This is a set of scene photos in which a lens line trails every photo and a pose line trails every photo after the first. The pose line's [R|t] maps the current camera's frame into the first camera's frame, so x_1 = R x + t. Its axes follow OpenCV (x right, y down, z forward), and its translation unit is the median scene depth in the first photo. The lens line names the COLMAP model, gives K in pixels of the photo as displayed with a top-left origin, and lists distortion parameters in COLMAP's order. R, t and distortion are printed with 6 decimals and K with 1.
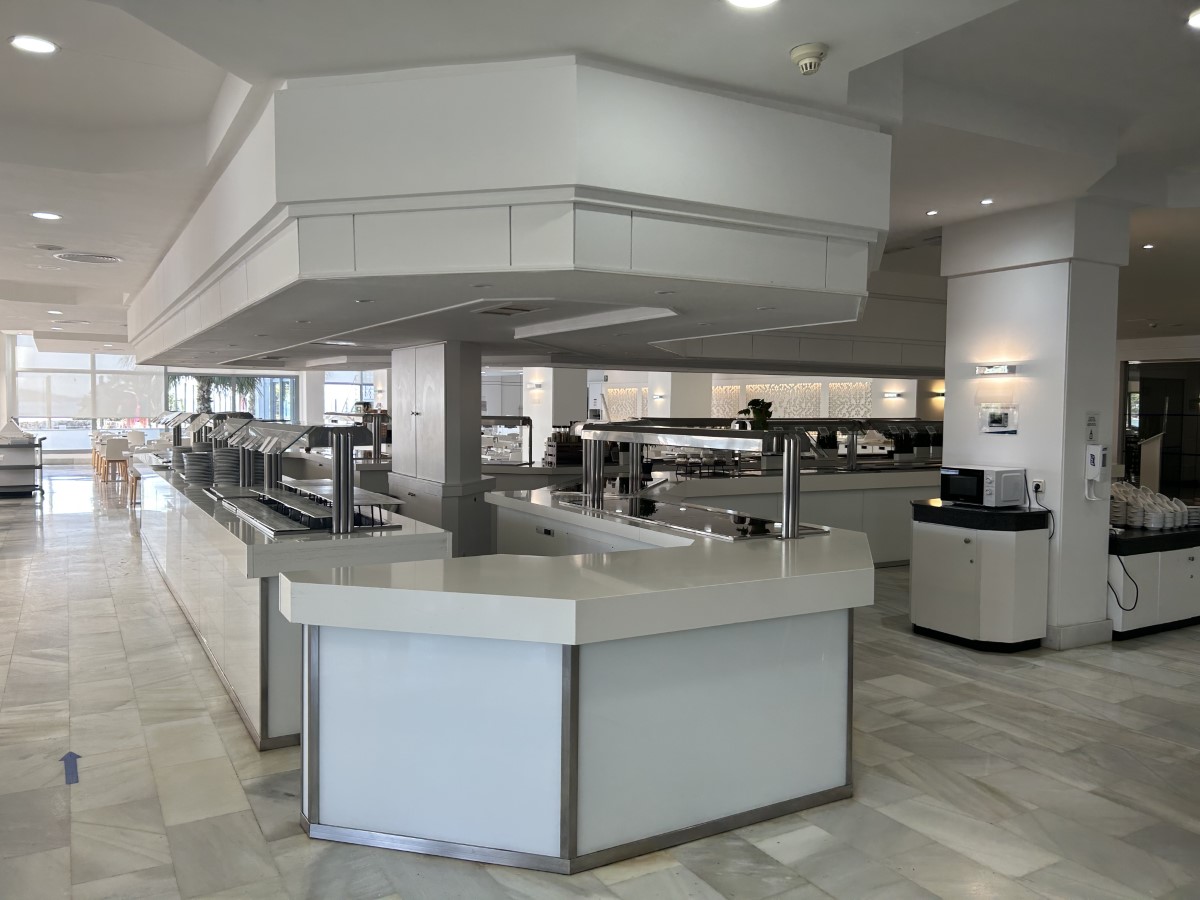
lens RADIAL K [[896.1, 0, 600.0], [0, 896.1, 450.0], [0, 0, 1]] dist [0.053393, -0.055229]
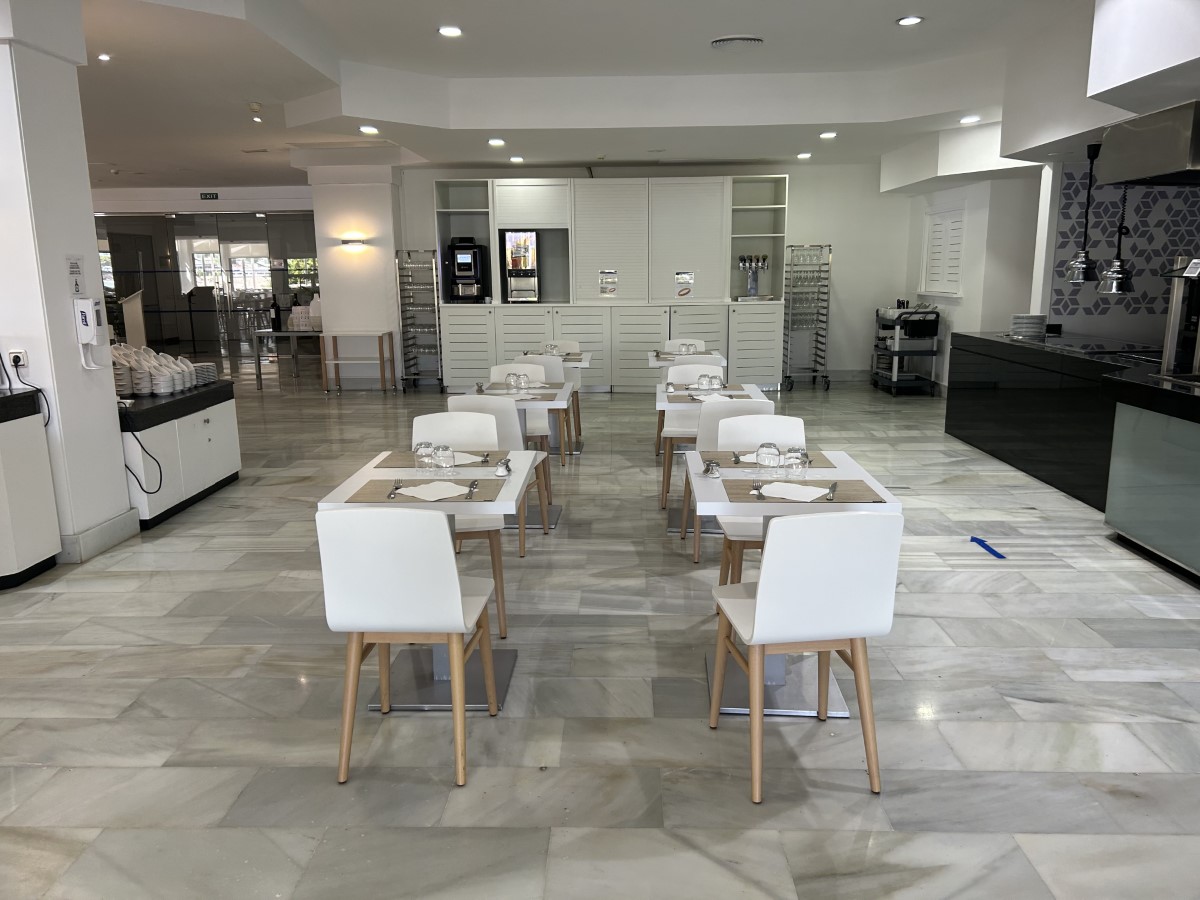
lens RADIAL K [[896.1, 0, 600.0], [0, 896.1, 450.0], [0, 0, 1]] dist [0.053393, -0.055229]
pose [[0.516980, -0.182726, 0.836267, 0.094493], [0.056332, 0.982095, 0.179765, 0.006850], [-0.854142, -0.045826, 0.518017, 0.201645]]
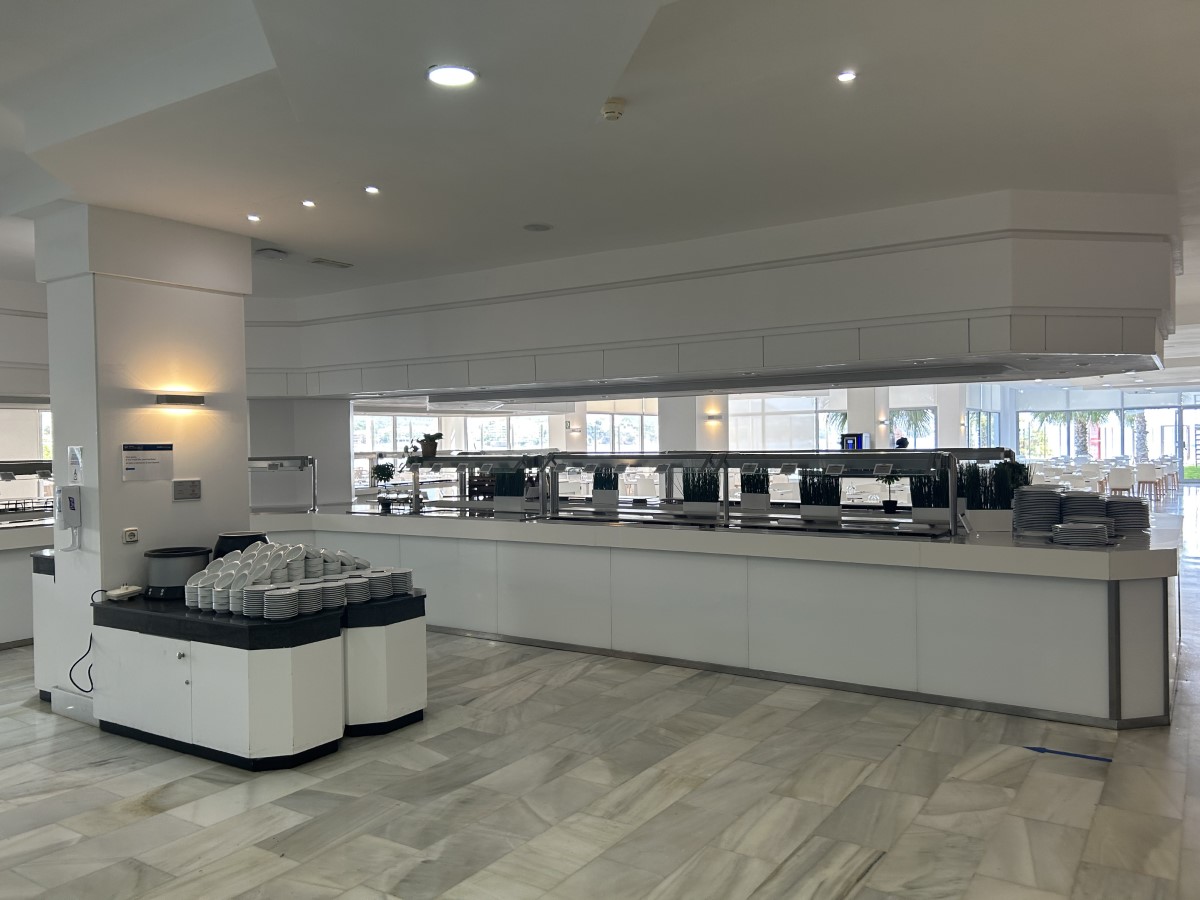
lens RADIAL K [[896.1, 0, 600.0], [0, 896.1, 450.0], [0, 0, 1]] dist [0.053393, -0.055229]
pose [[0.425322, 0.006209, -0.905021, 1.174010], [-0.025063, 0.999674, -0.004920, -0.040139], [0.904695, 0.024775, 0.425338, 0.804317]]
